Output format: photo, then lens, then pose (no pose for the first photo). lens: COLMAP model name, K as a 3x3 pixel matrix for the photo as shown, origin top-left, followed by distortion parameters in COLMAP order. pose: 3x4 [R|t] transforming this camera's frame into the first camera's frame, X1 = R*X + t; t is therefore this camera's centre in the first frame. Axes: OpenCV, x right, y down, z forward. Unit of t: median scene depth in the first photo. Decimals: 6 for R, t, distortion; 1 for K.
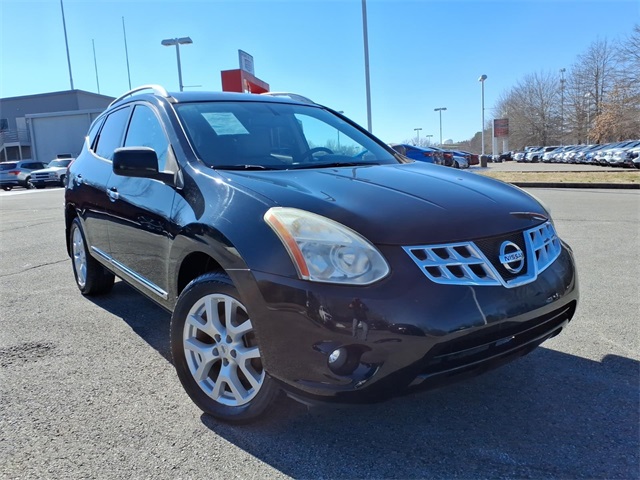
lens RADIAL K [[479.0, 0, 320.0], [0, 479.0, 240.0], [0, 0, 1]] dist [0.043091, -0.006465]
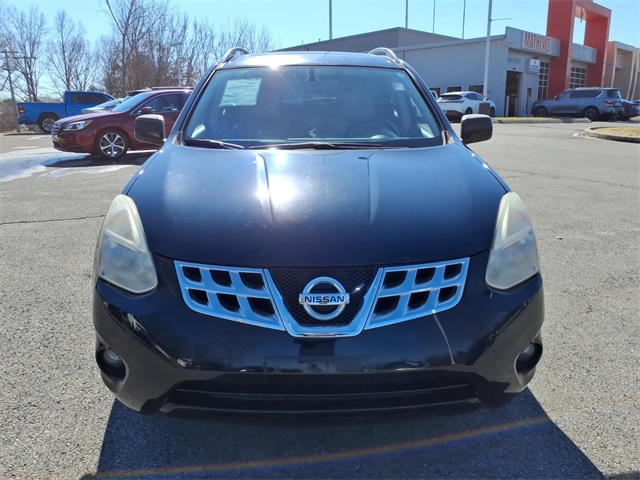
lens RADIAL K [[479.0, 0, 320.0], [0, 479.0, 240.0], [0, 0, 1]] dist [0.043091, -0.006465]
pose [[0.826982, 0.173463, -0.534800, 0.795724], [-0.107499, 0.982451, 0.152429, -0.174987], [0.551855, -0.068566, 0.831116, 0.374668]]
